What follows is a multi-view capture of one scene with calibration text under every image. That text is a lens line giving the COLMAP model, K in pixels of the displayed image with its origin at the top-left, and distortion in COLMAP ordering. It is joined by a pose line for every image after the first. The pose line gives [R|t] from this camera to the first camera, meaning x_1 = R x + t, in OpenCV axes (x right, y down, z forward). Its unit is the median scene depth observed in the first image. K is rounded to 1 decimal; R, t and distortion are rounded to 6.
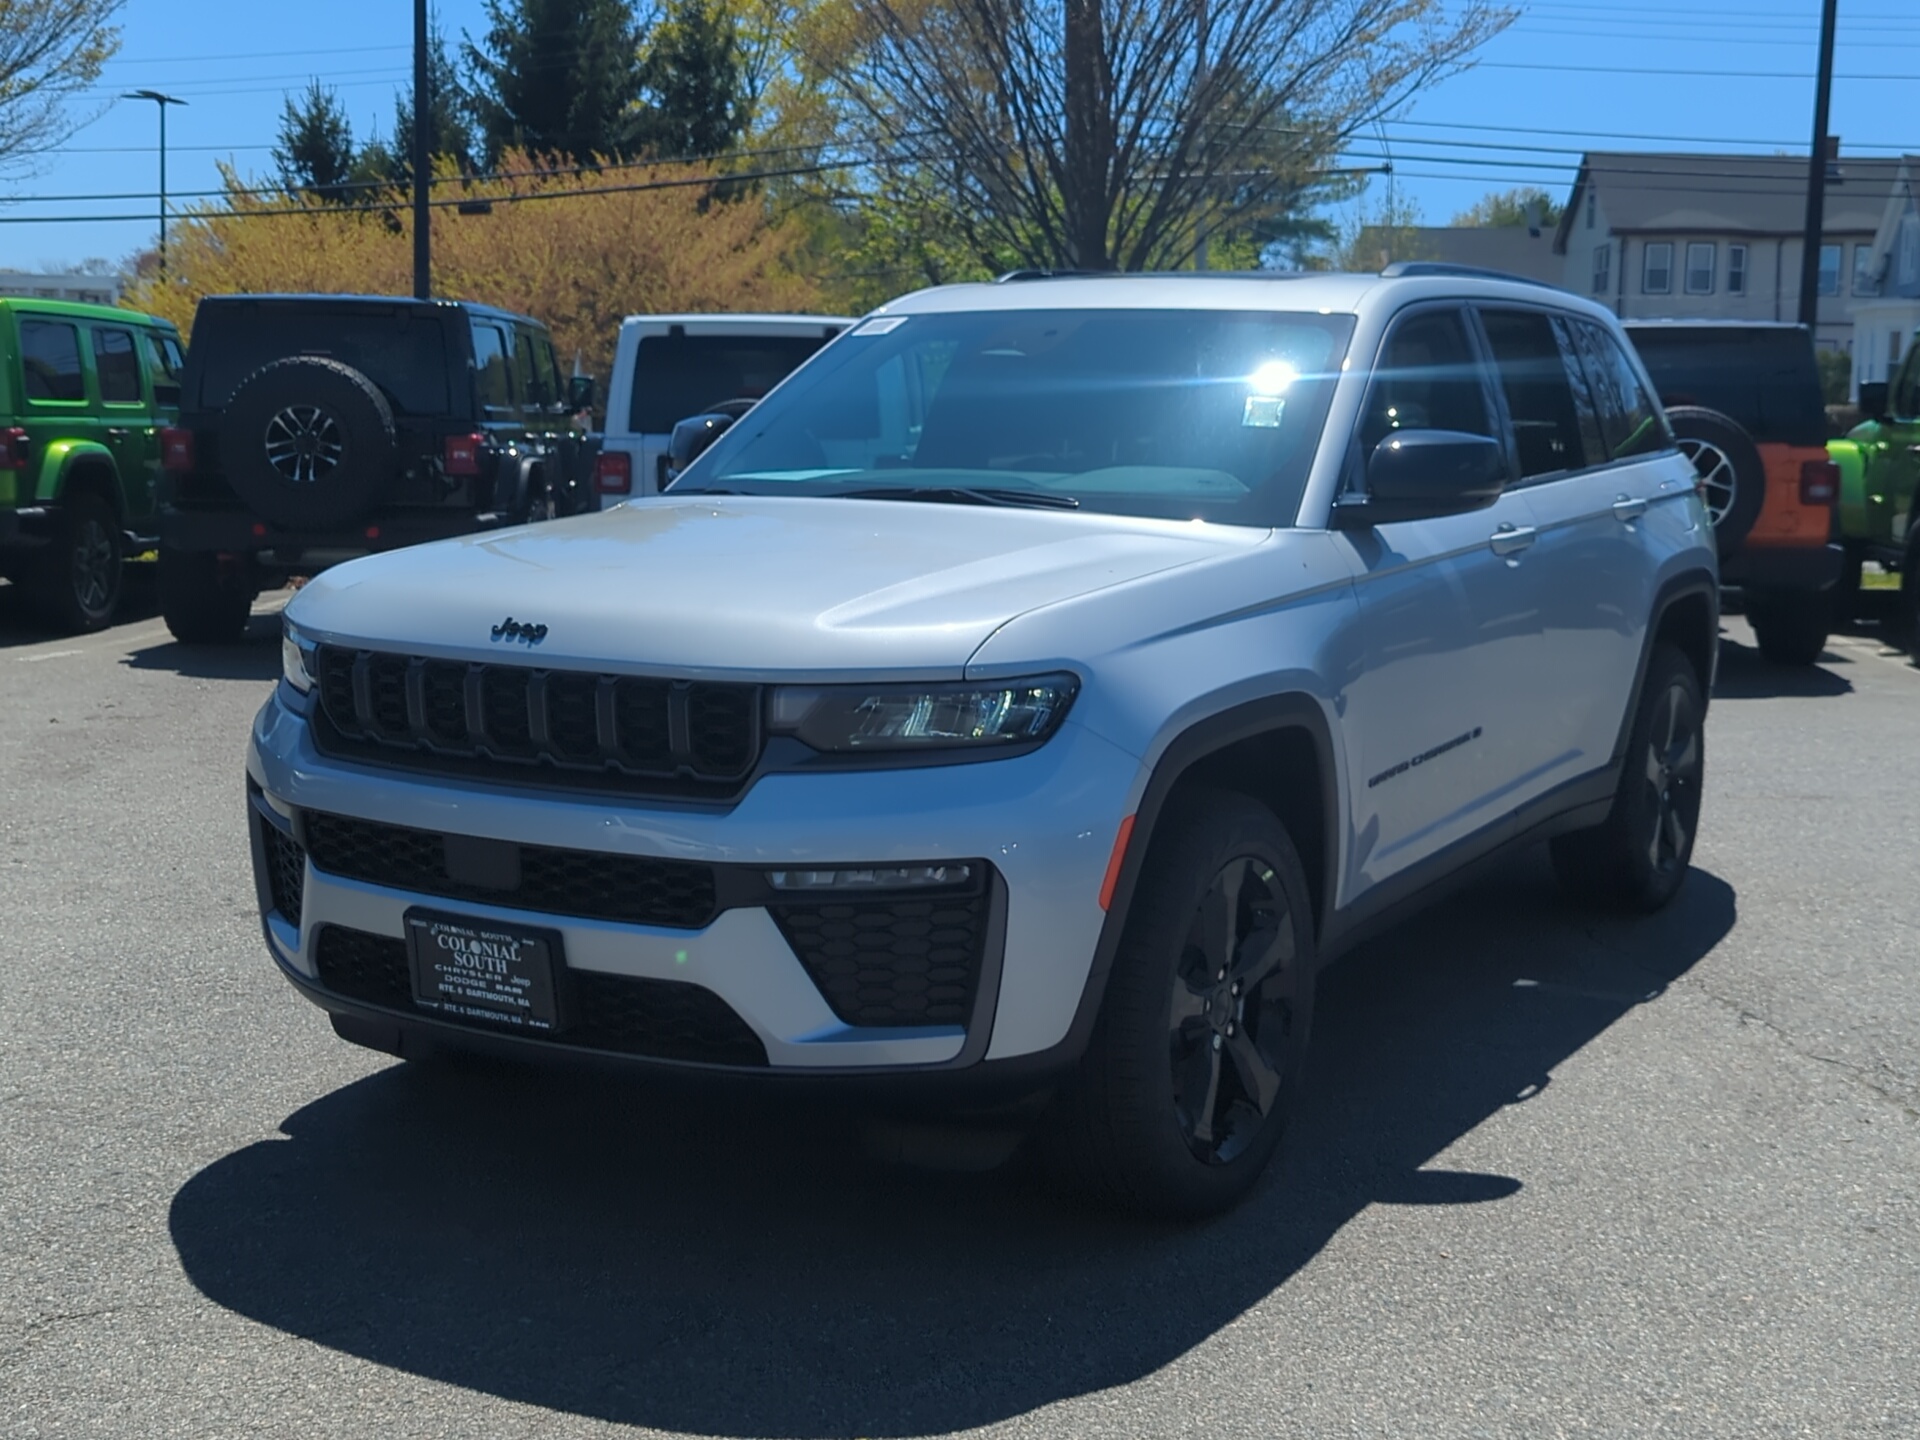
lens RADIAL K [[2213.7, 0, 953.5], [0, 2213.7, 730.9], [0, 0, 1]] dist [-0.015579, 0.000000]
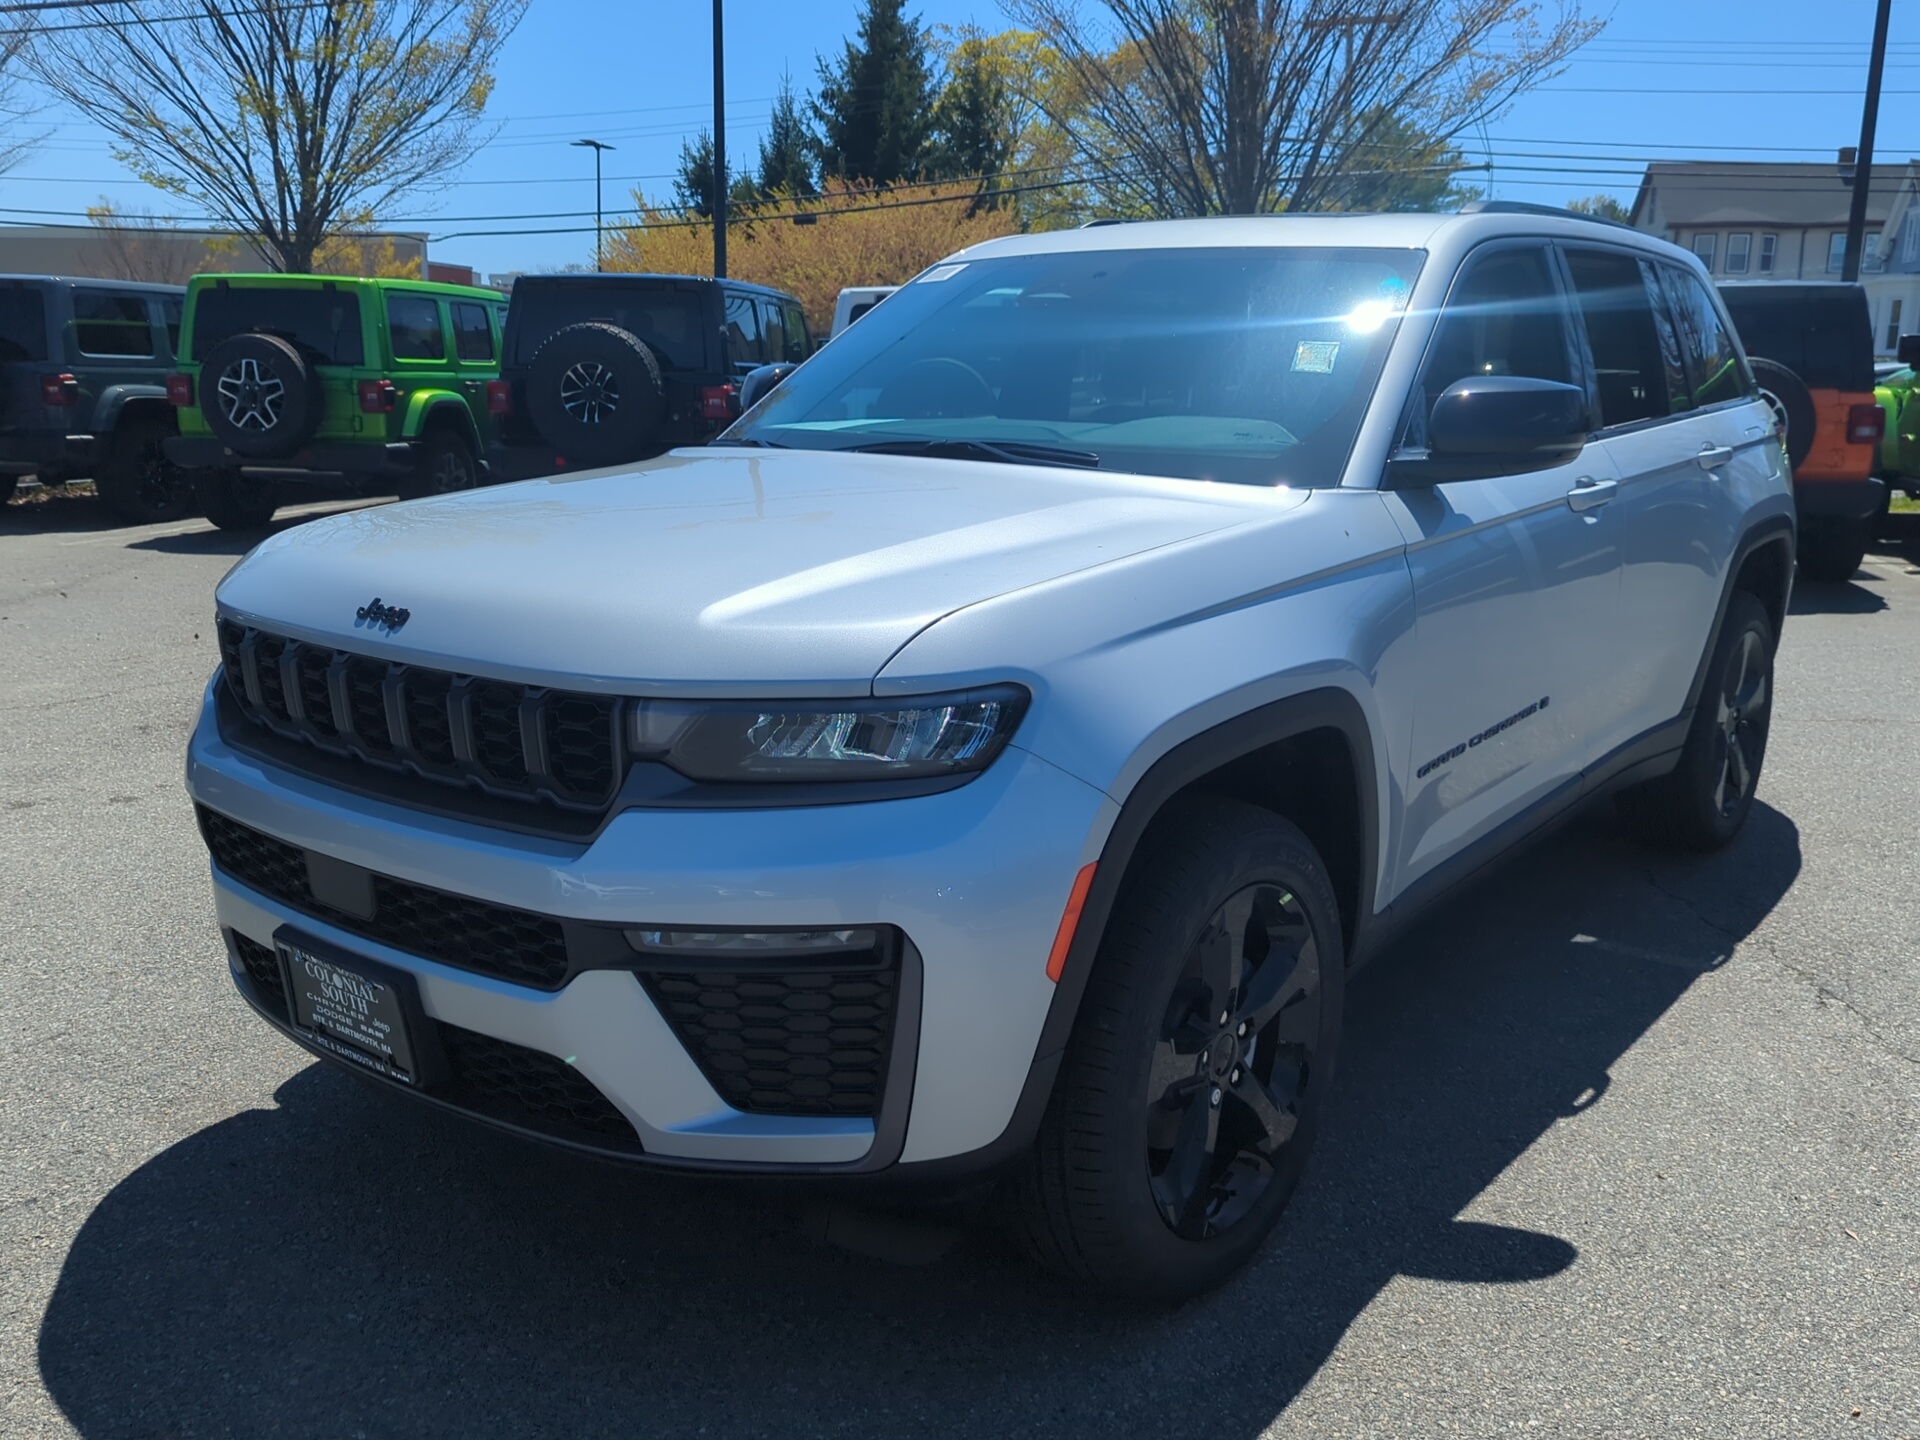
lens RADIAL K [[1590.9, 0, 949.9], [0, 1590.9, 717.2], [0, 0, 1]] dist [-0.001807, 0.007332]
pose [[0.992239, 0.022804, -0.122237, 0.090021], [-0.013857, 0.997195, 0.073551, -0.051209], [0.123571, -0.071287, 0.989772, 0.391172]]
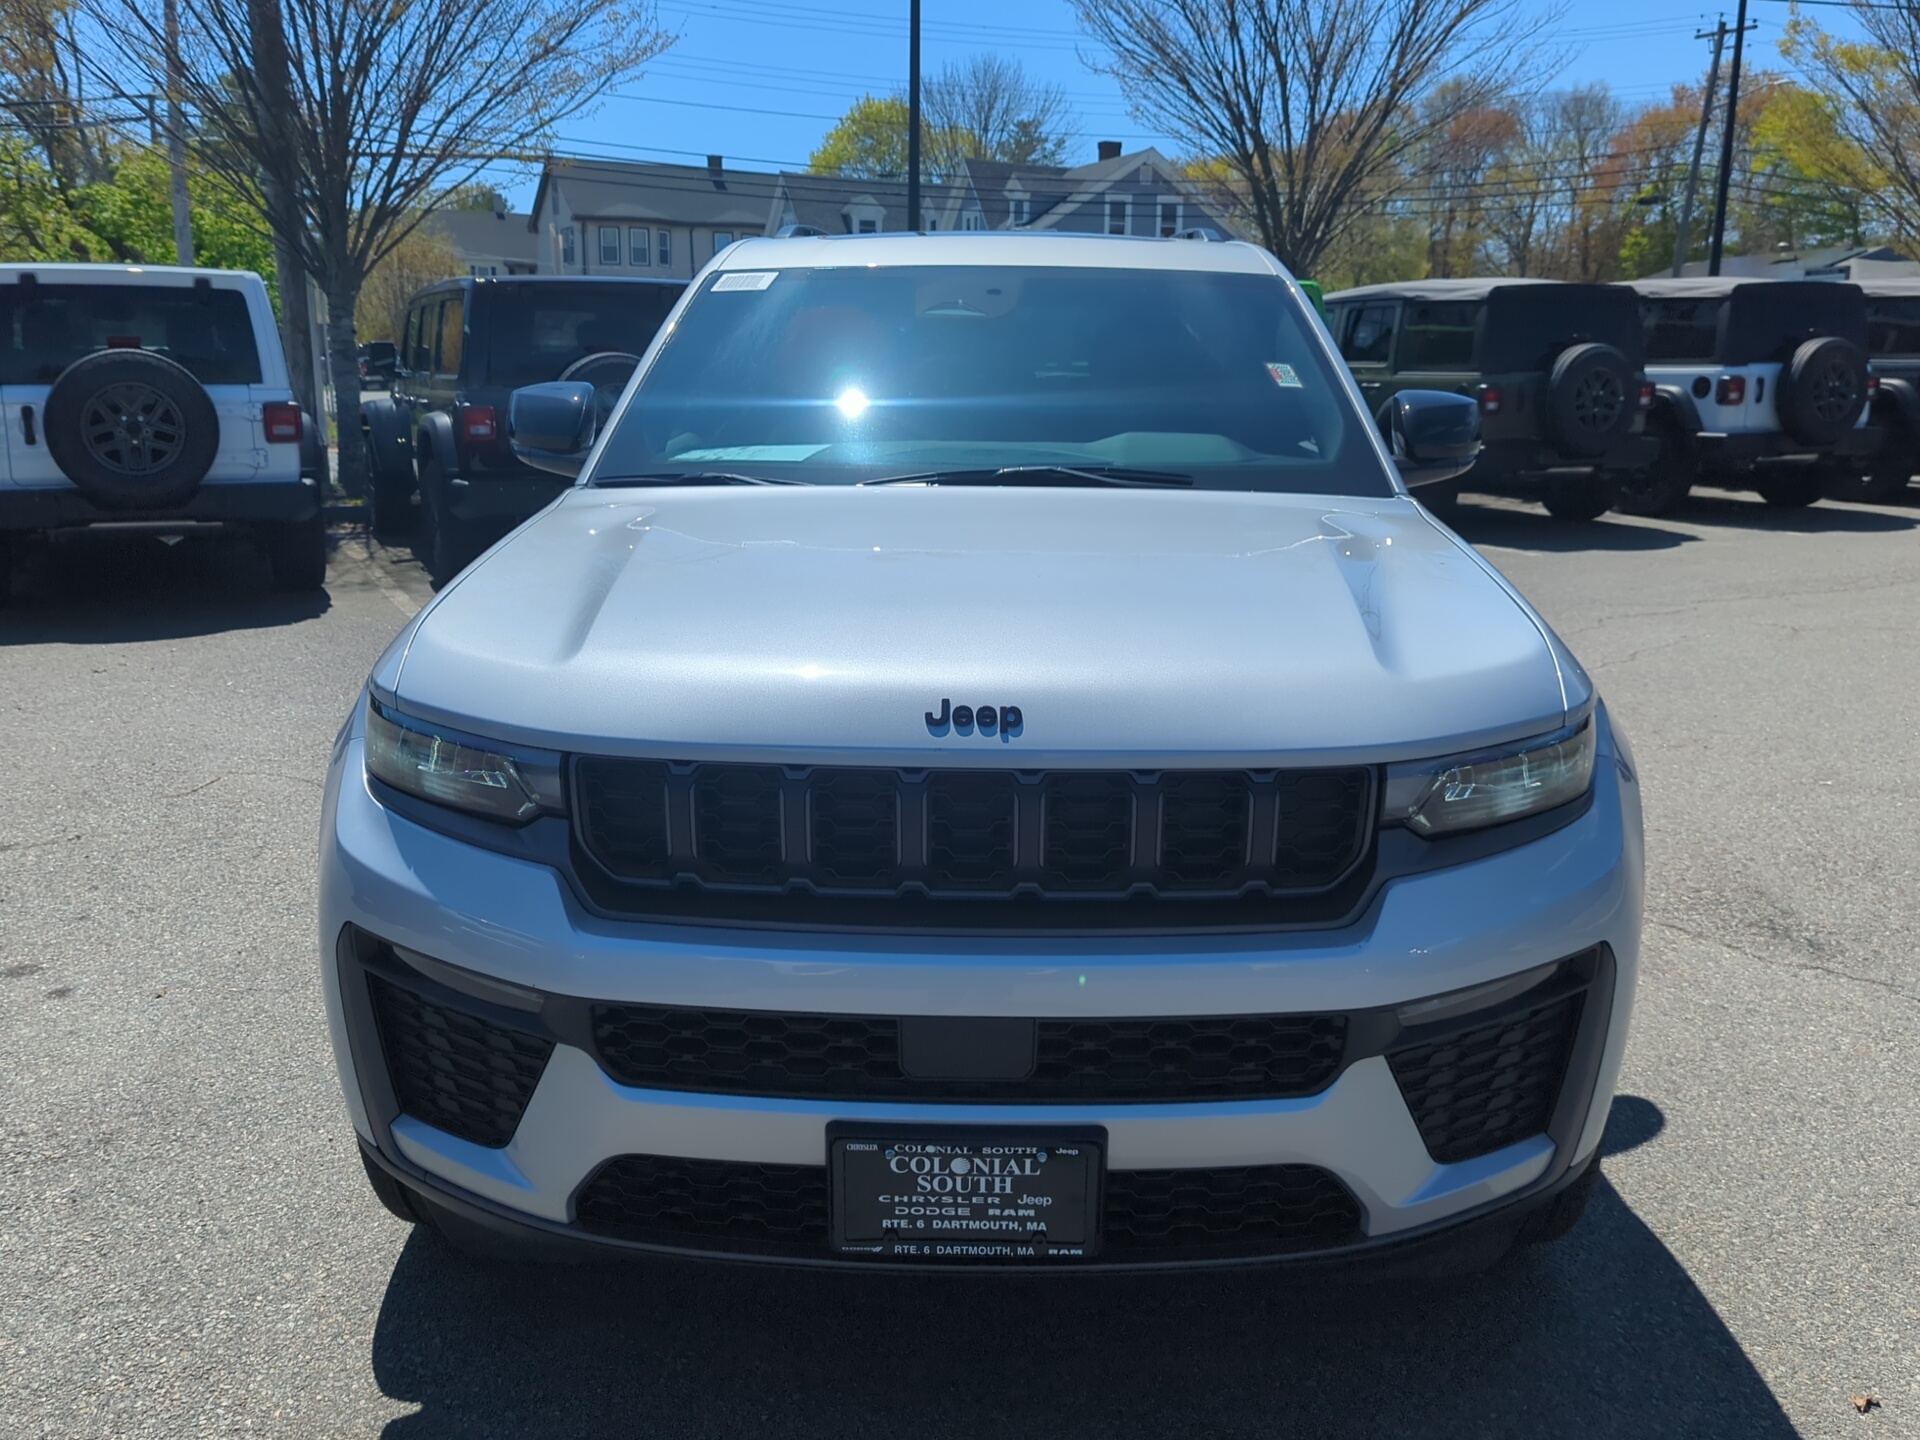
lens RADIAL K [[1590.9, 0, 979.4], [0, 1590.9, 720.6], [0, 0, 1]] dist [-0.001807, 0.007332]
pose [[0.877565, -0.111550, 0.466300, -0.404849], [0.071115, 0.992084, 0.103494, -0.090716], [-0.474154, -0.057661, 0.878552, 0.518524]]
